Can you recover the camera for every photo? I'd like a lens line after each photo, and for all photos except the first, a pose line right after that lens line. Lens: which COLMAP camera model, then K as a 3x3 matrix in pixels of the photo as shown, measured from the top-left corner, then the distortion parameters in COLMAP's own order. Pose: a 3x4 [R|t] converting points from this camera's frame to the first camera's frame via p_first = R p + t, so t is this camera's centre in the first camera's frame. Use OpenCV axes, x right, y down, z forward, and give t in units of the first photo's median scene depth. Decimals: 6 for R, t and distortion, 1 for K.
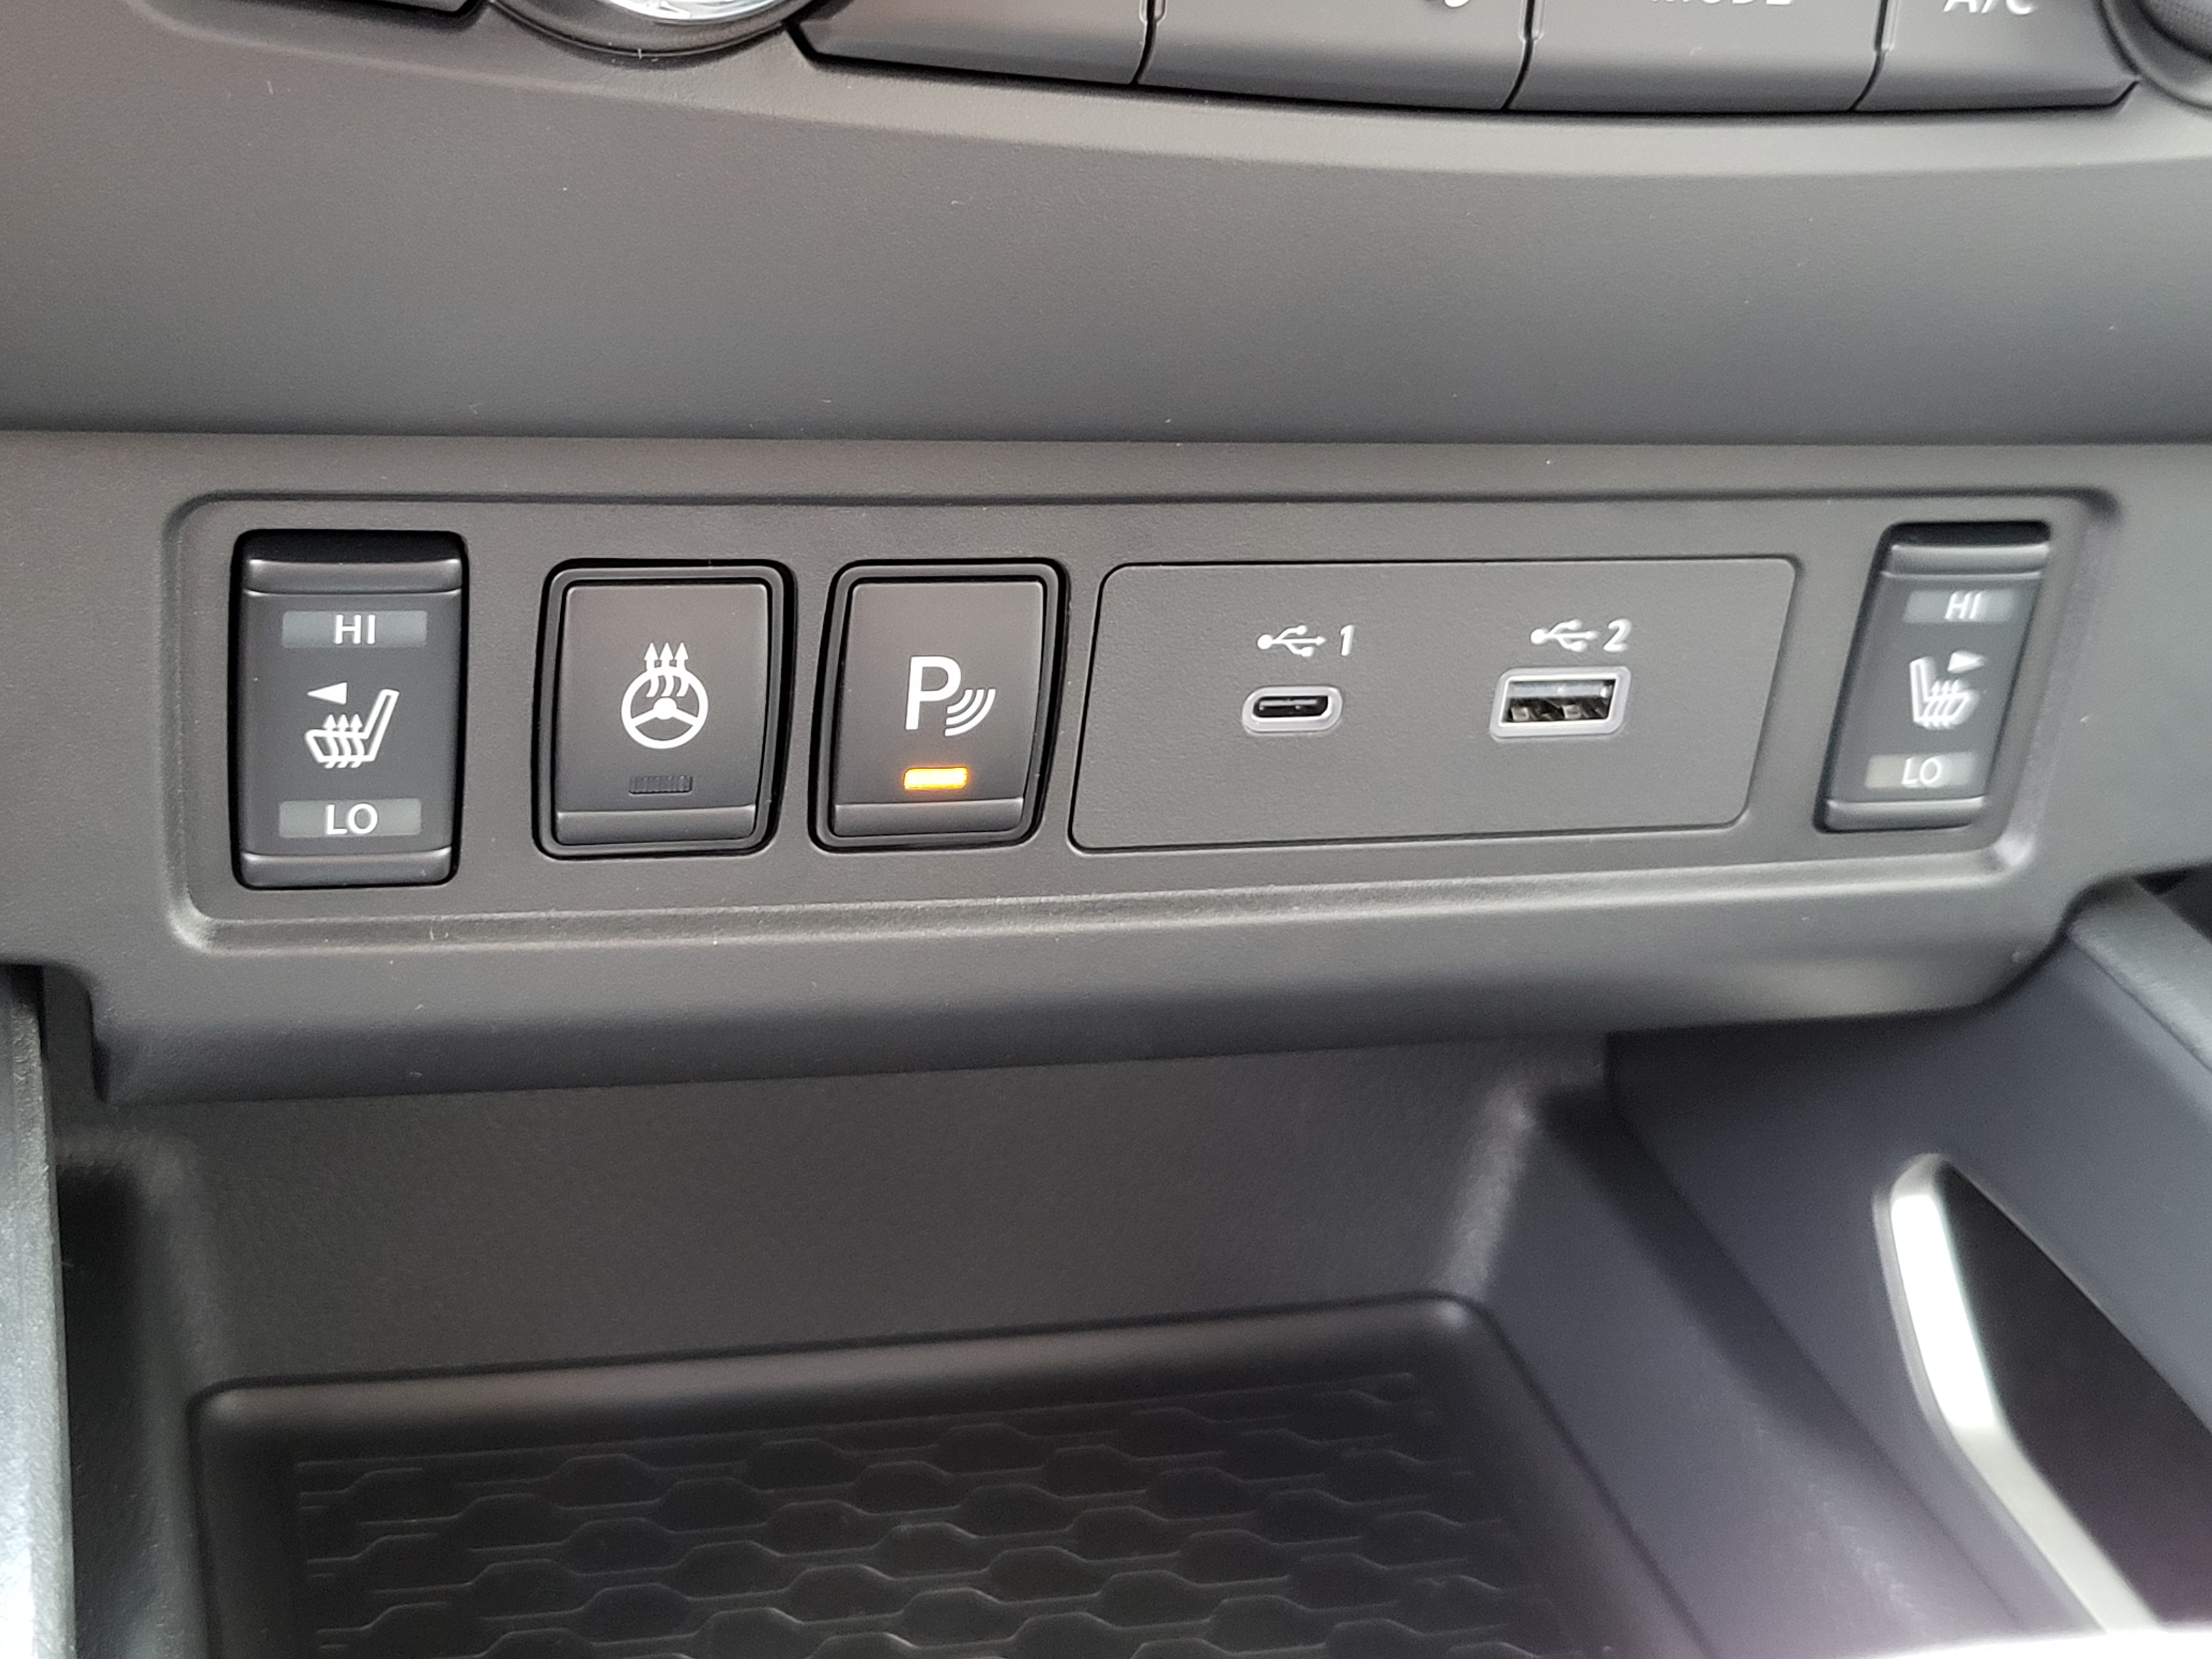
lens RADIAL K [[3400.2, 0, 1067.3], [0, 3400.2, 832.8], [0, 0, 1]] dist [-0.001110, 0.000000]
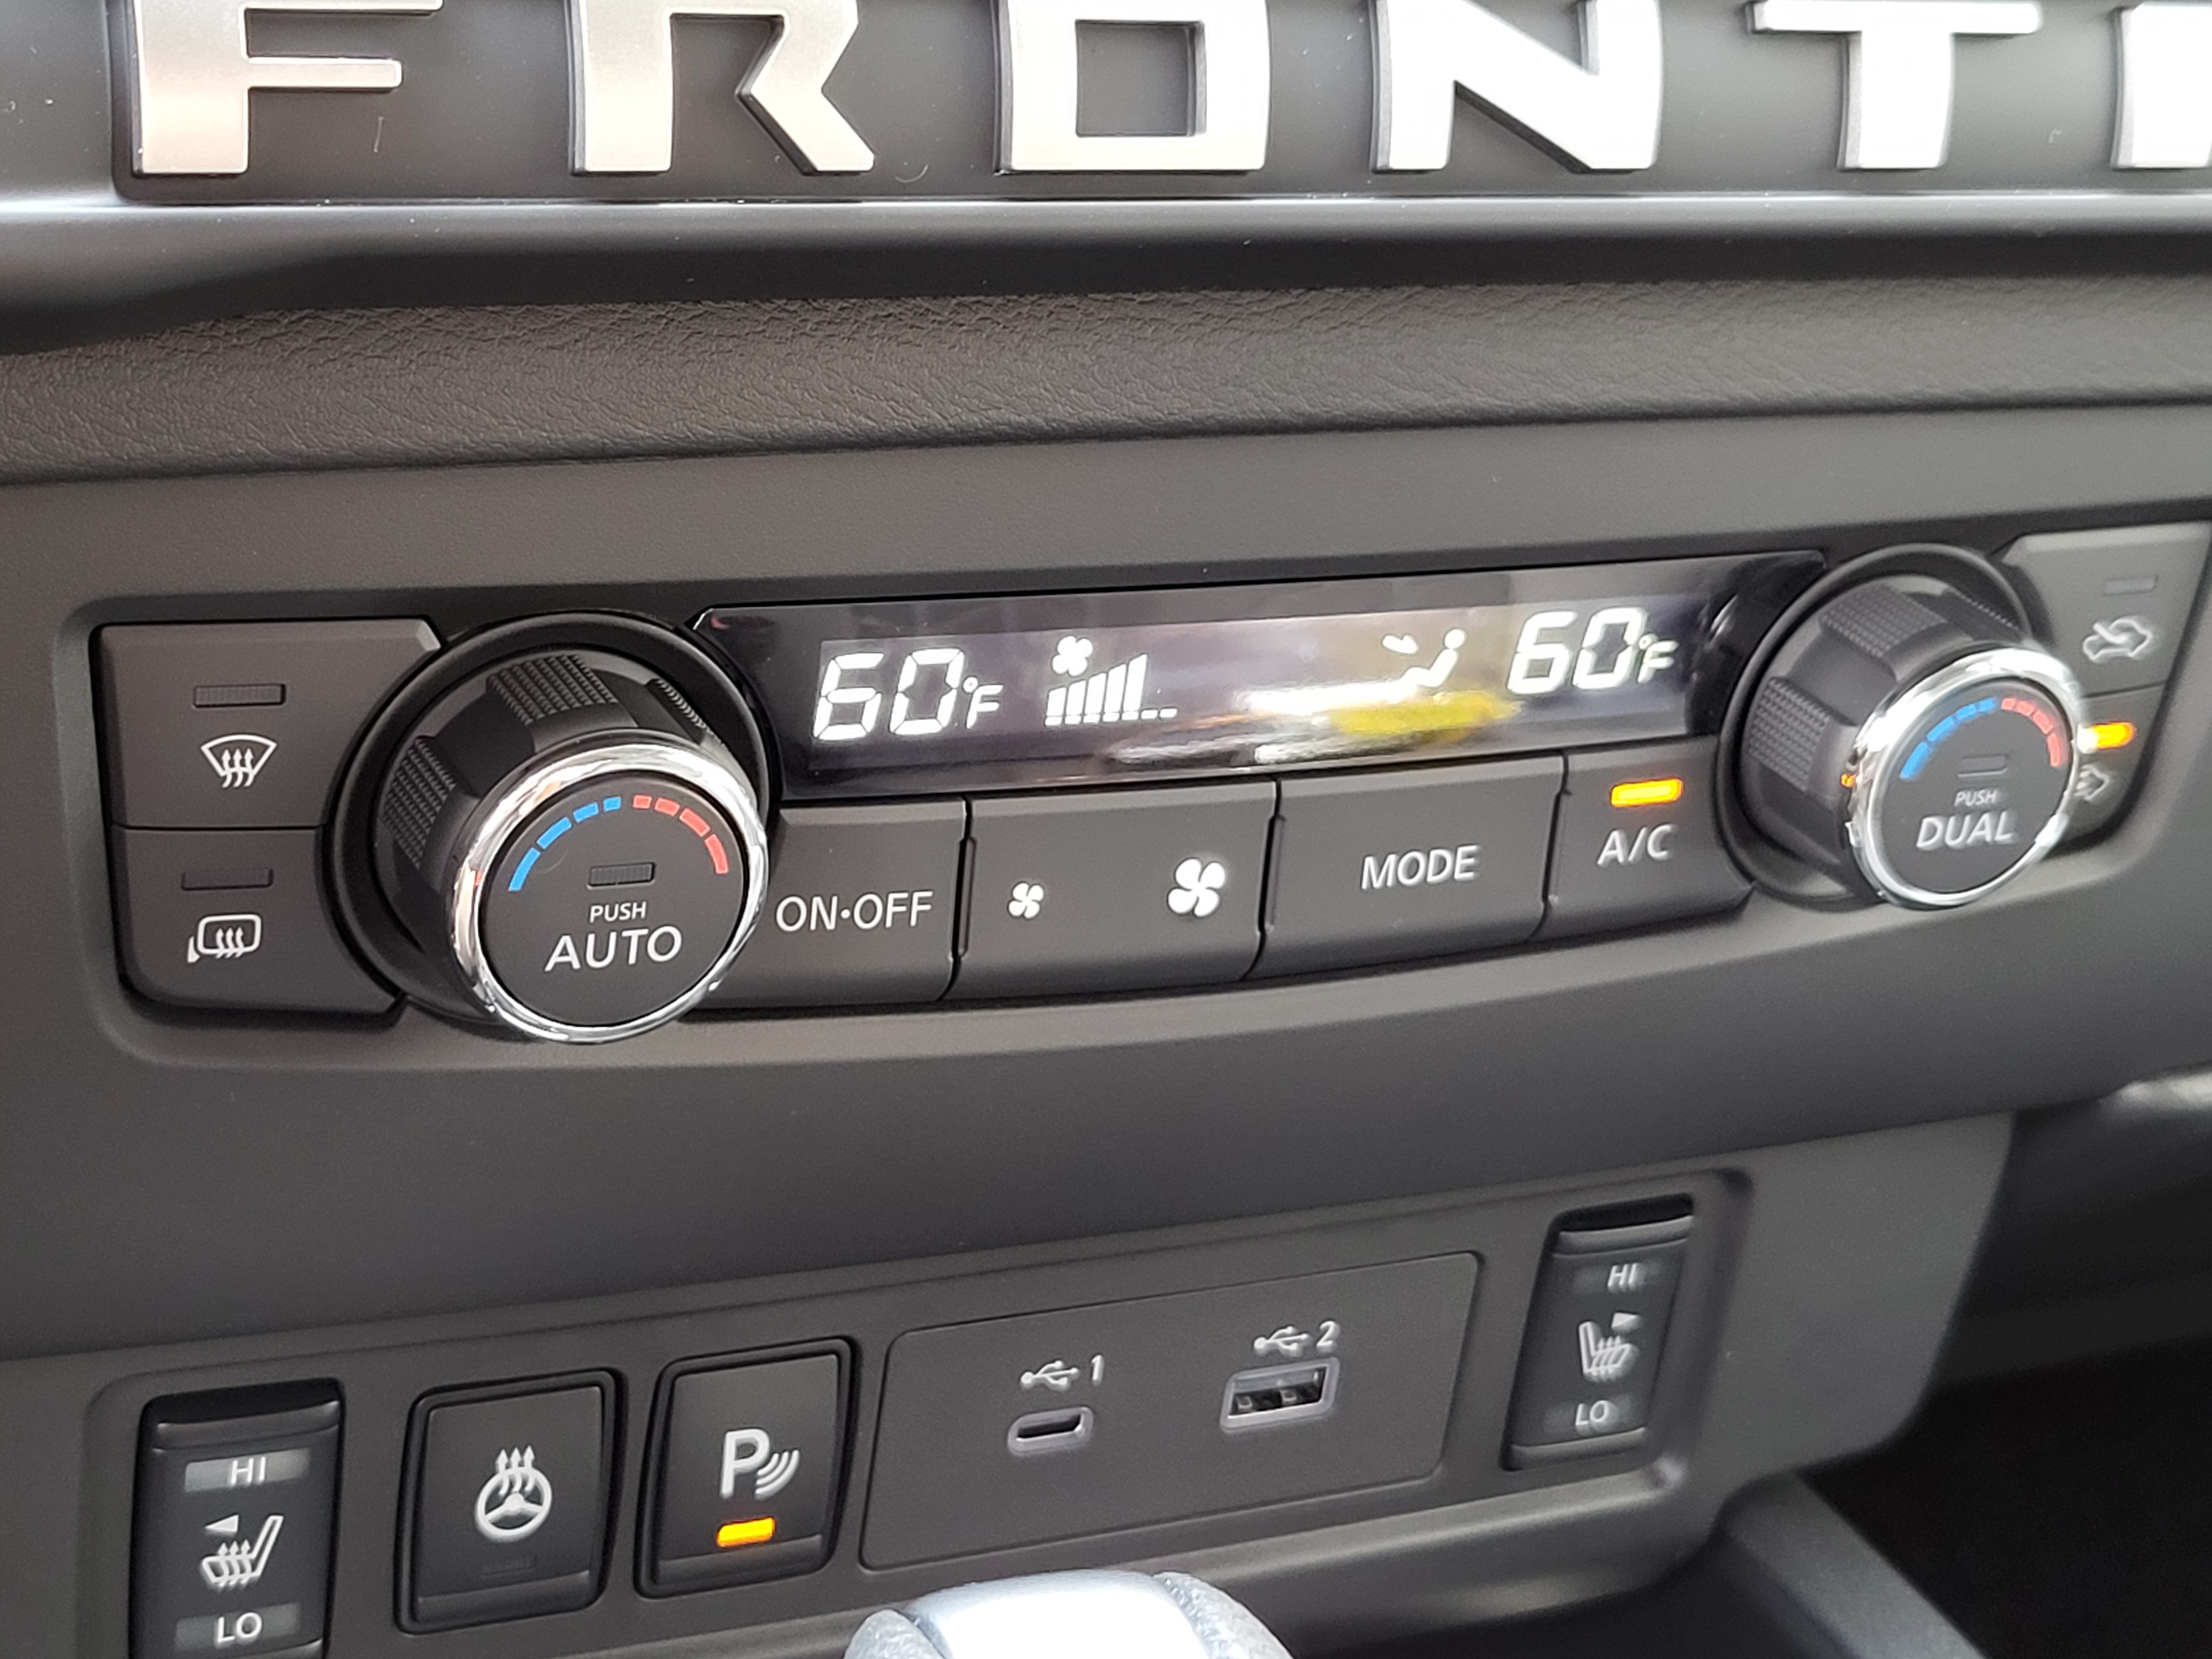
lens RADIAL K [[4140.0, 0, 1001.4], [0, 4140.0, 812.1], [0, 0, 1]] dist [-0.006271, 0.000000]
pose [[0.989199, -0.047377, 0.138709, -0.134821], [0.049859, 0.998651, -0.014468, -0.230588], [-0.137837, 0.021228, 0.990227, -0.365262]]
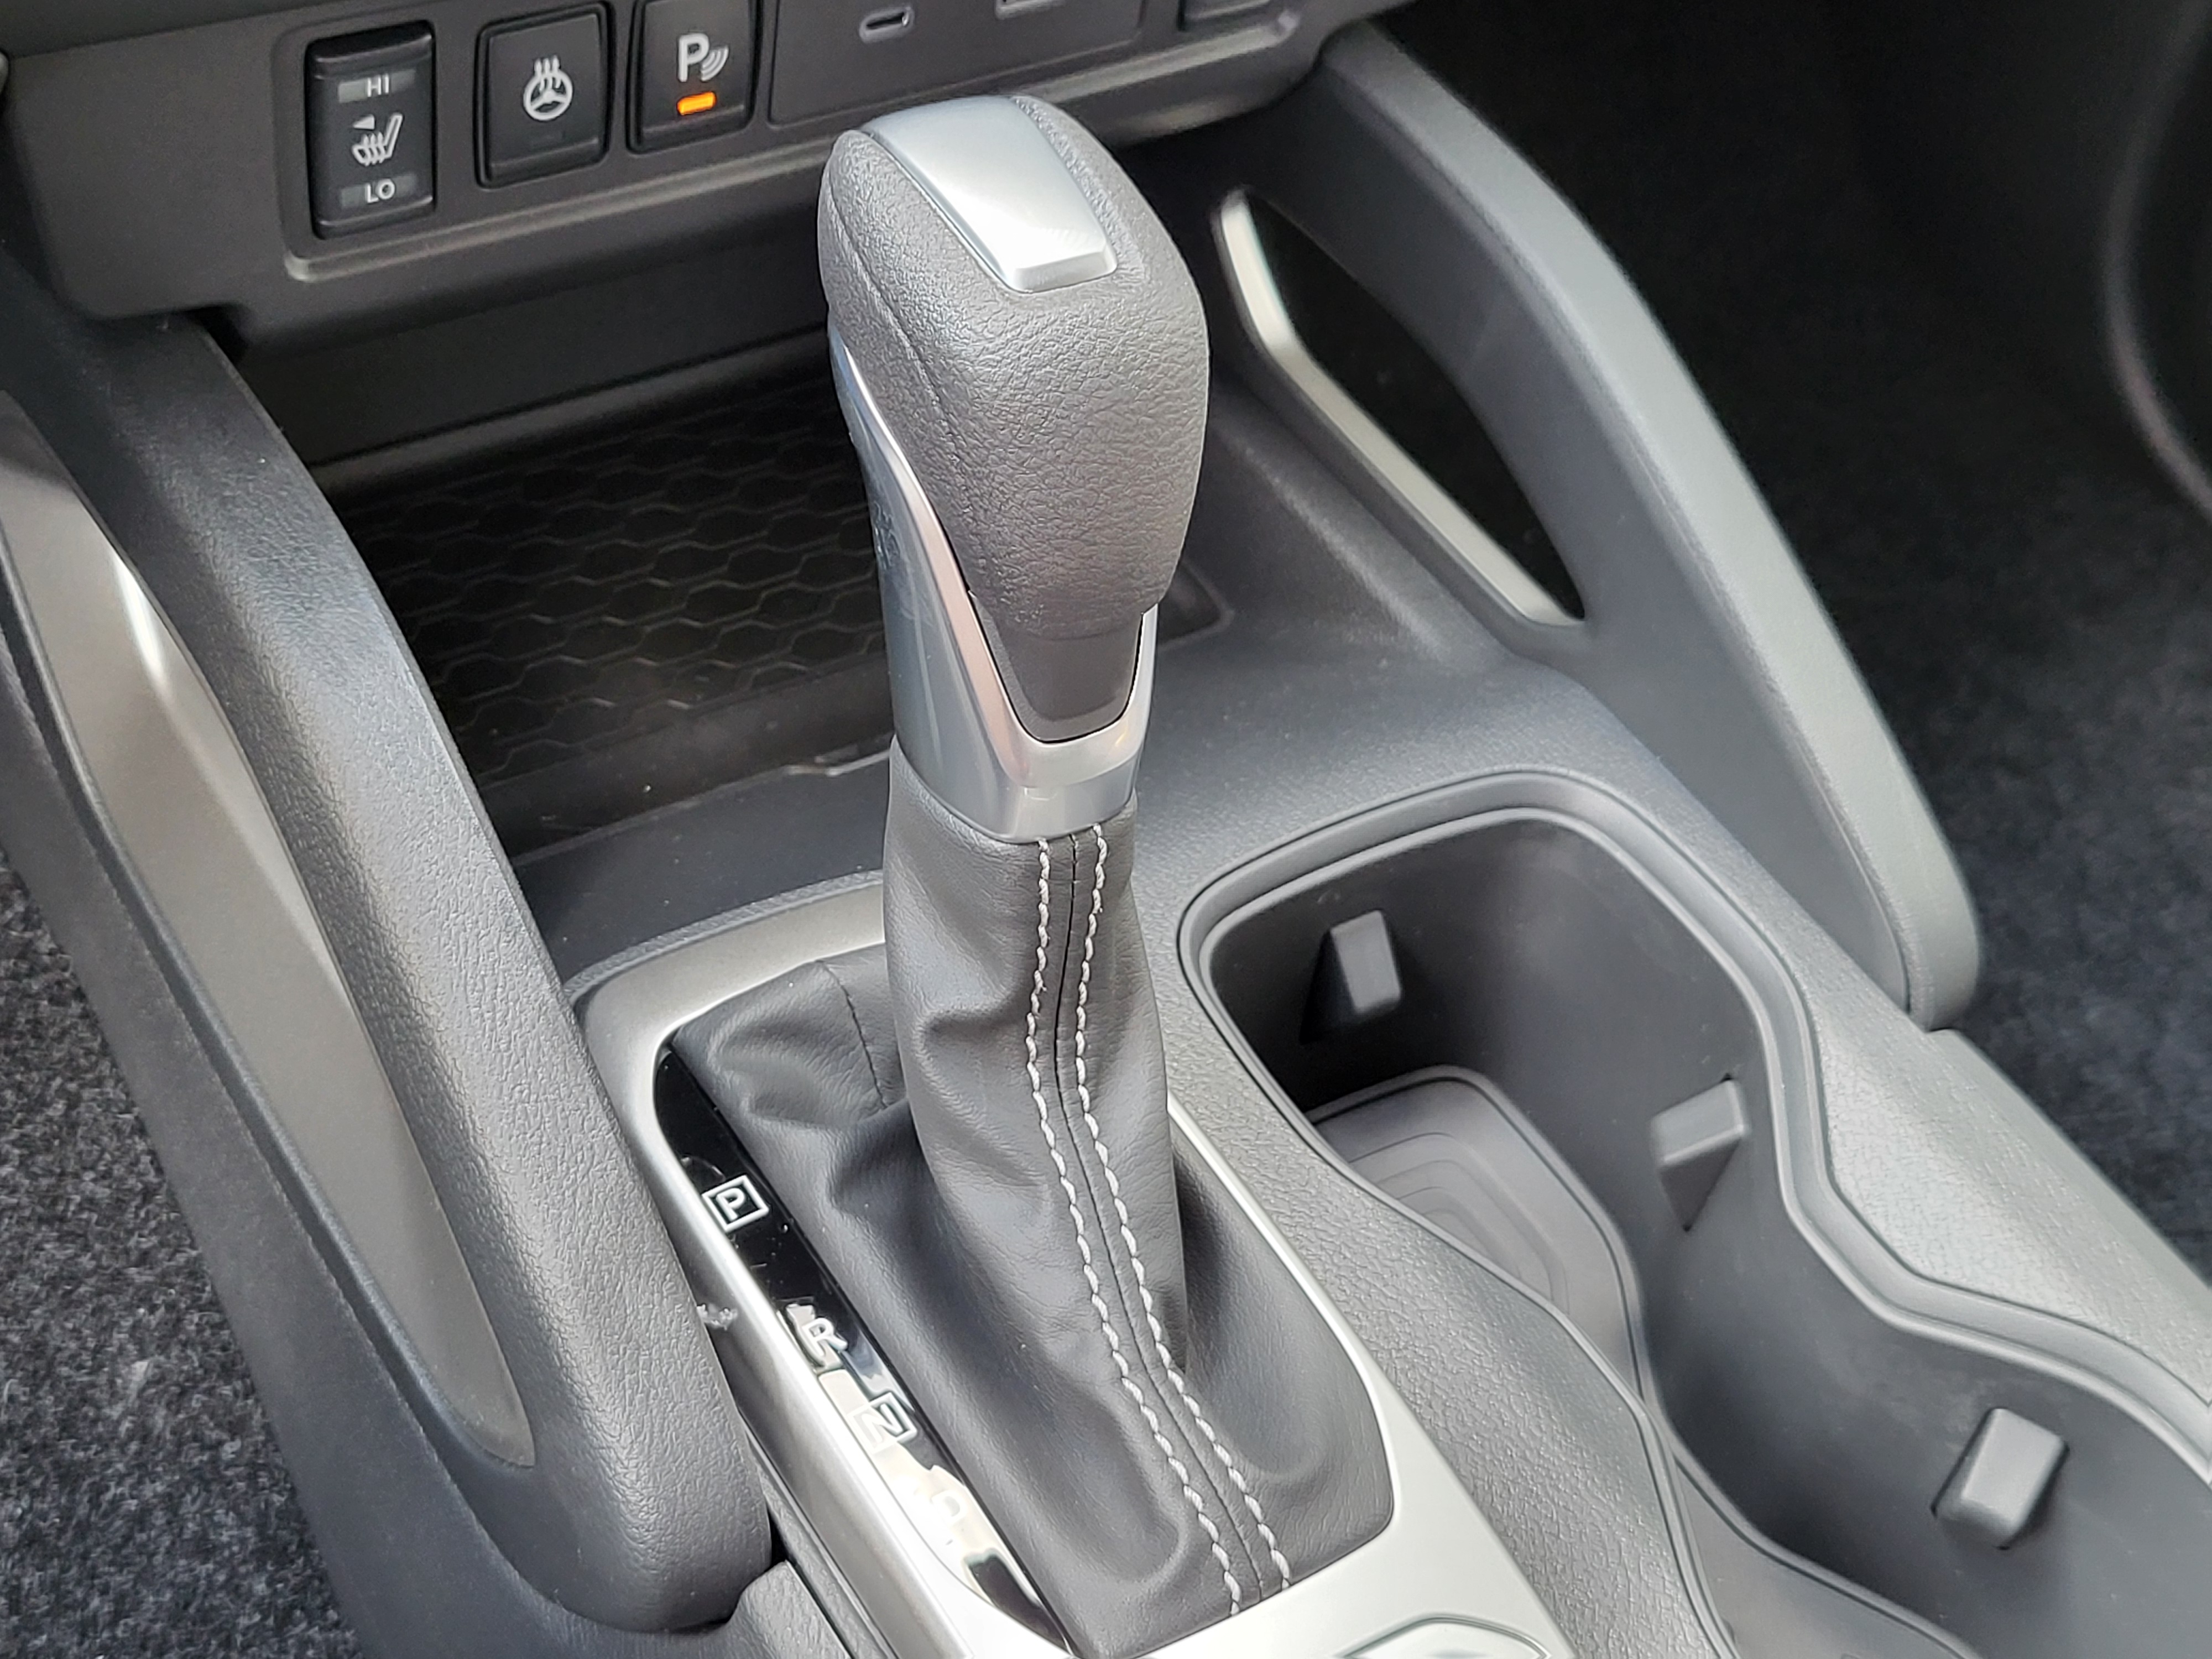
lens RADIAL K [[3400.2, 0, 1048.9], [0, 3400.2, 860.4], [0, 0, 1]] dist [-0.001110, 0.000000]
pose [[0.960645, -0.190378, 0.202279, -0.287321], [0.105613, 0.923841, 0.367917, -0.274907], [-0.256917, -0.332075, 0.907590, -0.710559]]
